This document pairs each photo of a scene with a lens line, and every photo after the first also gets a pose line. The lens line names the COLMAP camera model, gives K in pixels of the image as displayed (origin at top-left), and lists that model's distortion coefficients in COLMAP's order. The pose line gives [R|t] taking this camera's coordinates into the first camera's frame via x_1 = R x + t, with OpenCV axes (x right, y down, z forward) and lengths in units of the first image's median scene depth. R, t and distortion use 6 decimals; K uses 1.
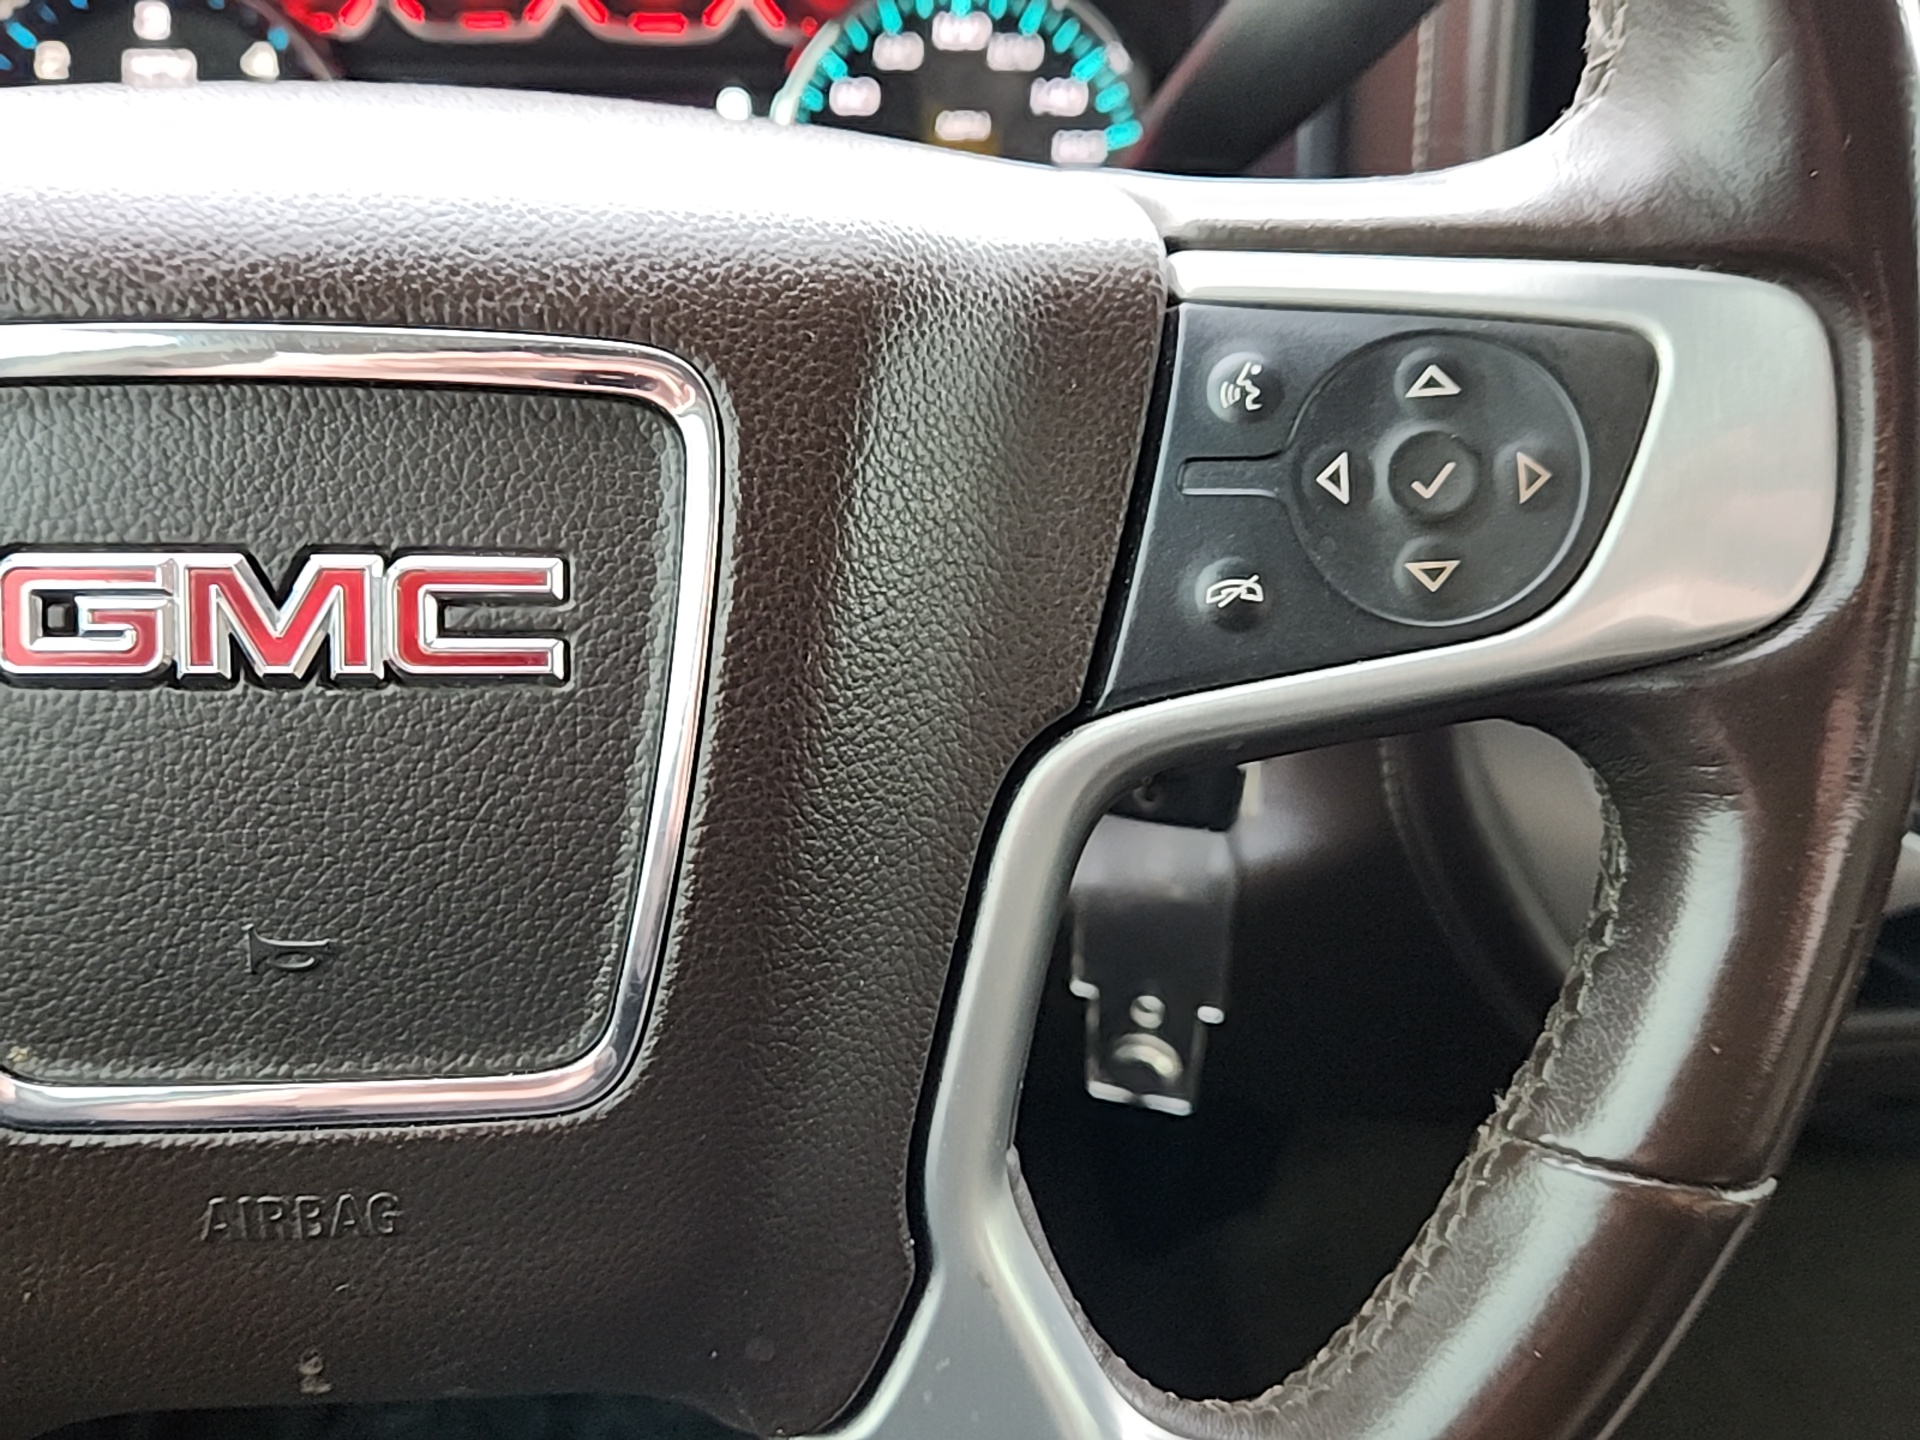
lens RADIAL K [[1500.0, 0, 964.3], [0, 1500.0, 732.2], [0, 0, 1]] dist [0.079088, -0.063676]
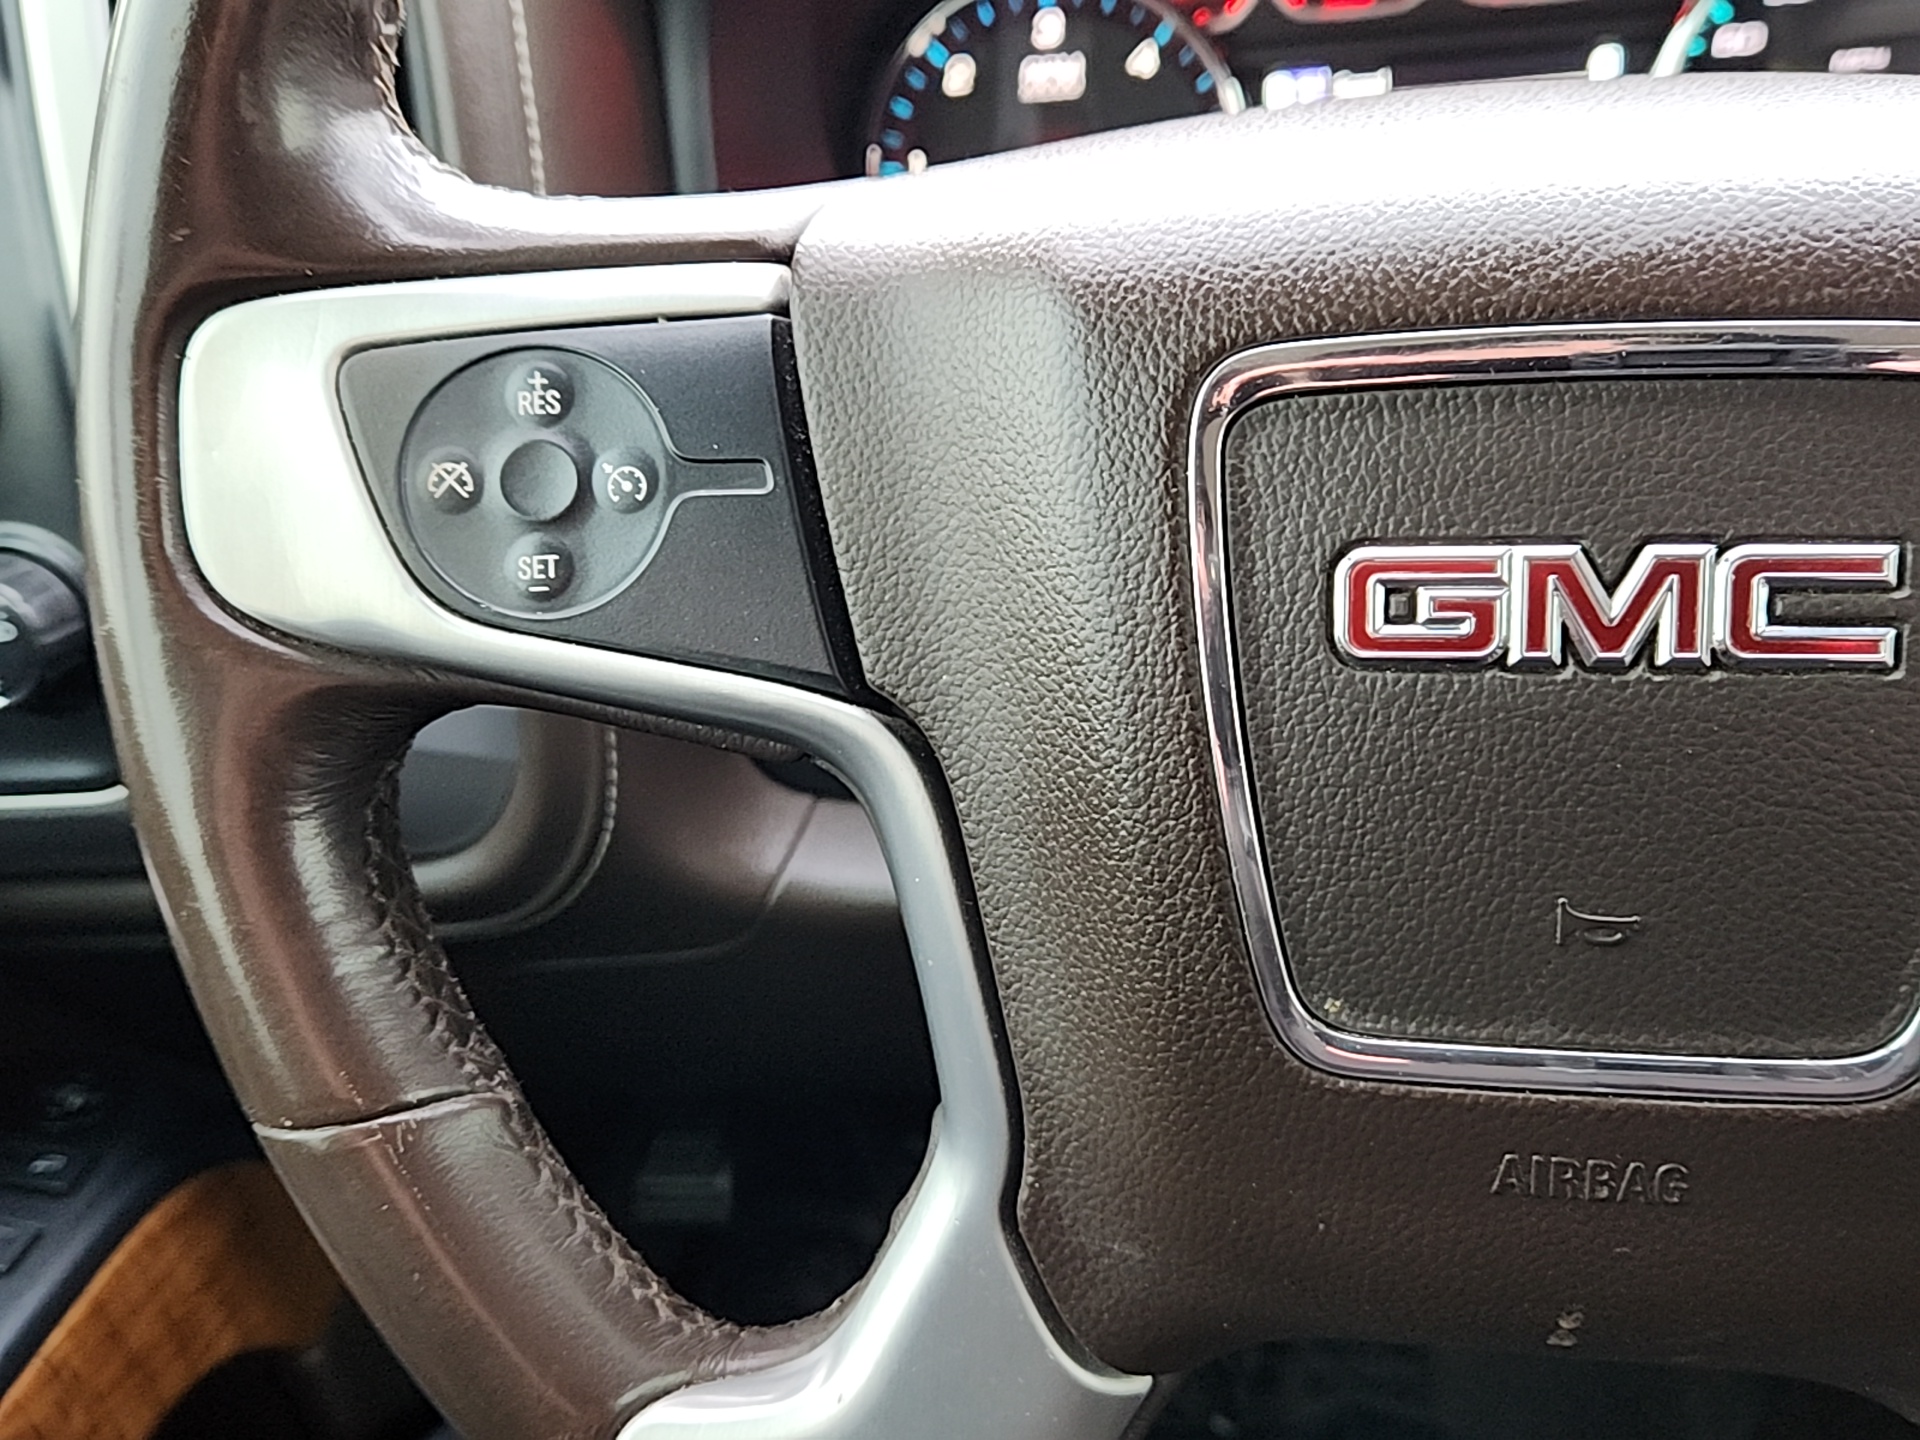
lens RADIAL K [[1500.0, 0, 961.5], [0, 1500.0, 703.1], [0, 0, 1]] dist [0.079088, -0.063676]
pose [[0.980923, 0.017753, -0.193587, -0.680248], [-0.014536, 0.999732, 0.018025, -0.021101], [0.193855, -0.014867, 0.980918, -0.104756]]
